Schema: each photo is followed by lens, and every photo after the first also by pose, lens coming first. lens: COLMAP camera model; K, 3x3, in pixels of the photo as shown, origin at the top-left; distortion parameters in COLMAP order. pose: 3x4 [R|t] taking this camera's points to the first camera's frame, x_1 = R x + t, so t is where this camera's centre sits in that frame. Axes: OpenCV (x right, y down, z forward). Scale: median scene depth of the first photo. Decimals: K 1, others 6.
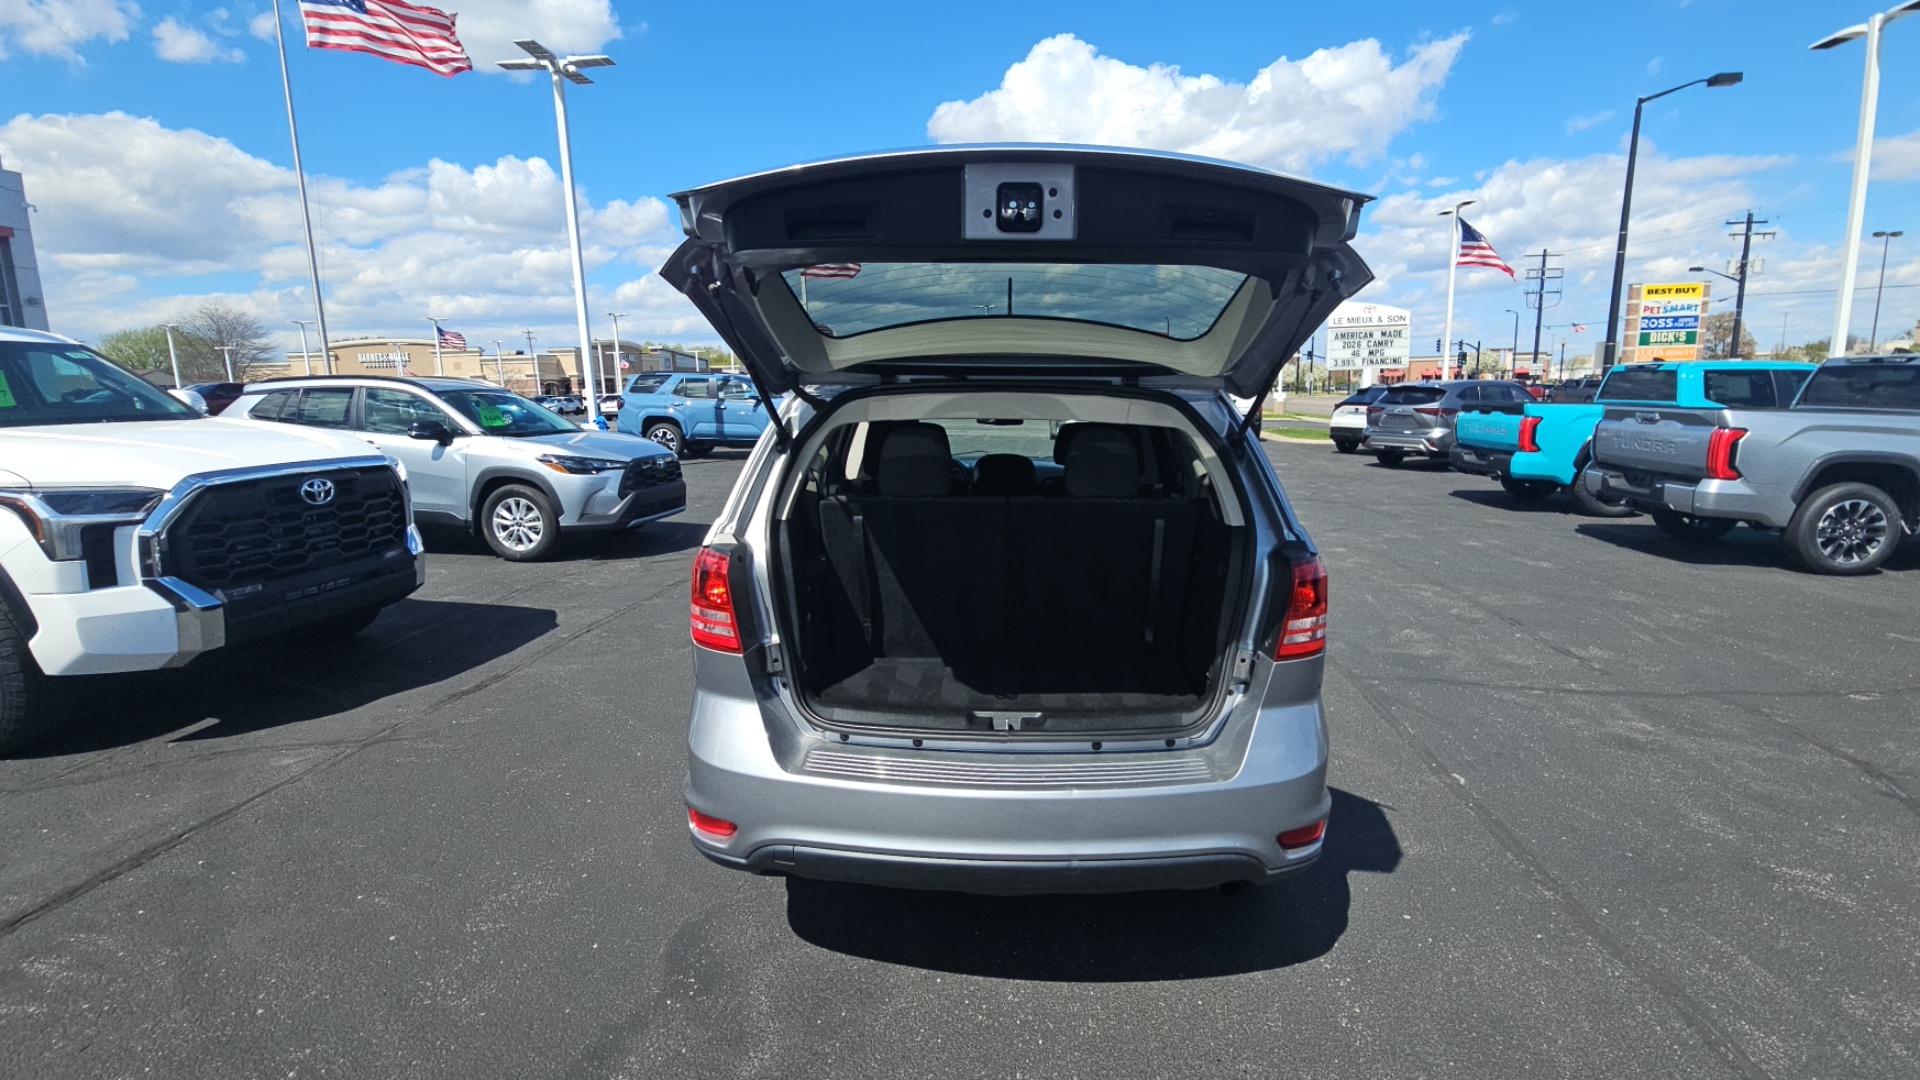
lens RADIAL K [[858.3, 0, 977.5], [0, 858.3, 532.9], [0, 0, 1]] dist [0.010478, -0.007498]
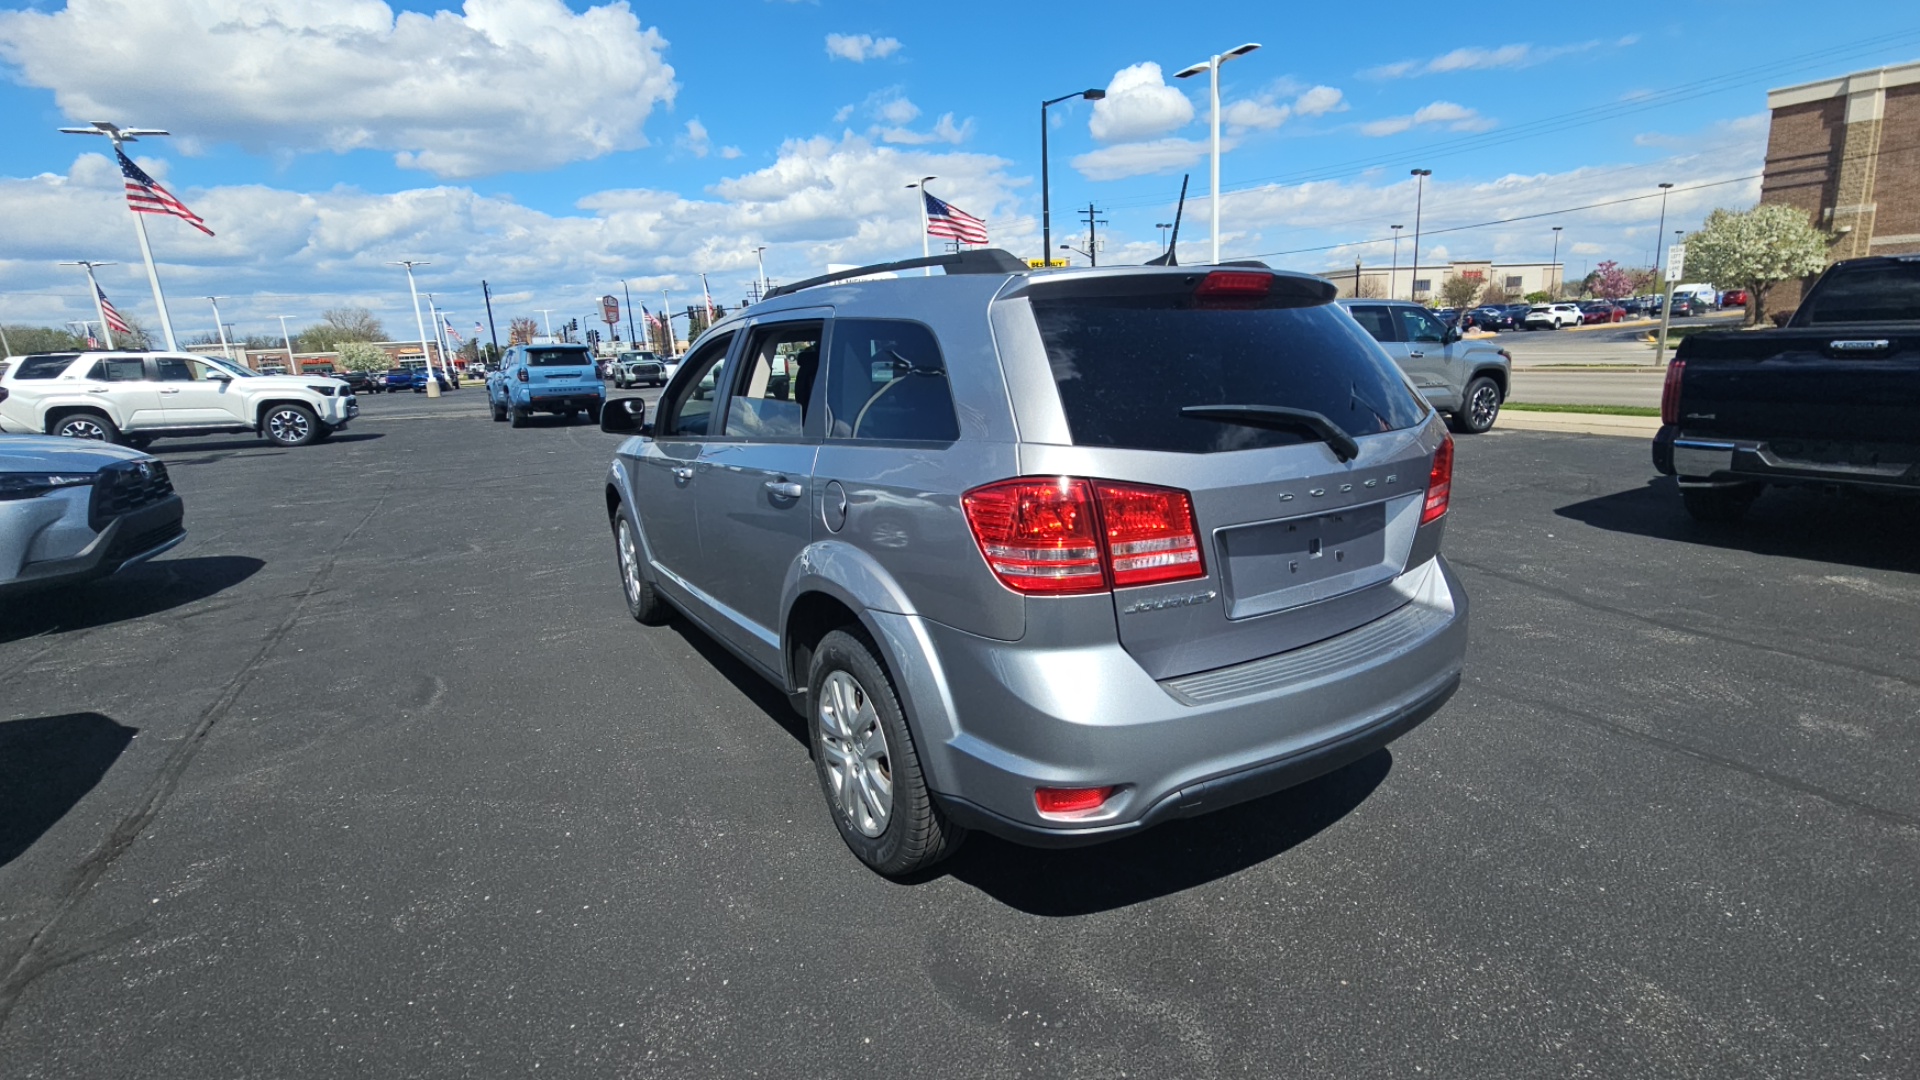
lens RADIAL K [[858.3, 0, 978.4], [0, 858.3, 536.4], [0, 0, 1]] dist [0.010478, -0.007498]
pose [[0.822722, -0.152698, 0.547551, -0.228268], [0.130657, 0.988253, 0.079281, -0.000301], [-0.553225, 0.006315, 0.833008, 0.102413]]
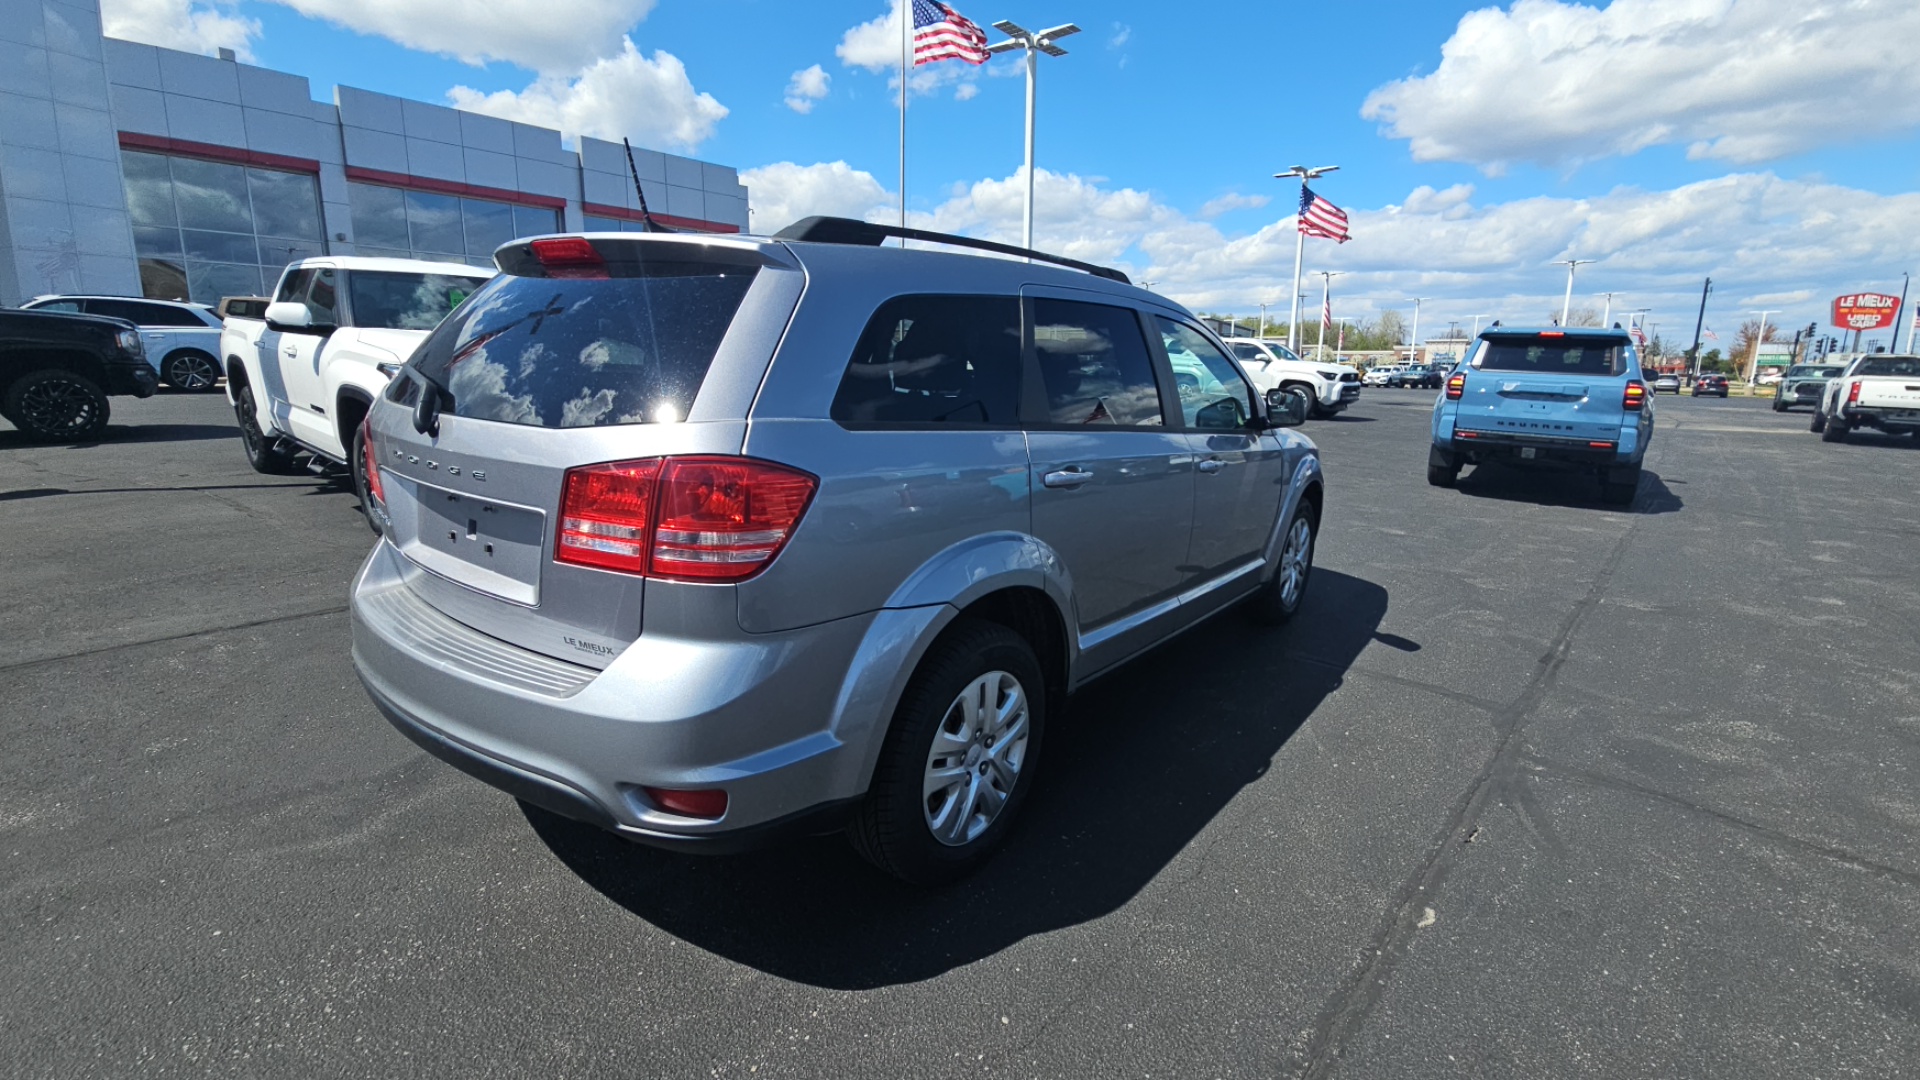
lens RADIAL K [[858.3, 0, 986.4], [0, 858.3, 530.9], [0, 0, 1]] dist [0.010478, -0.007498]
pose [[0.822145, 0.141116, -0.551511, 0.281840], [-0.124475, 0.989908, 0.067733, 0.002775], [0.555503, 0.012963, 0.831413, 0.140833]]
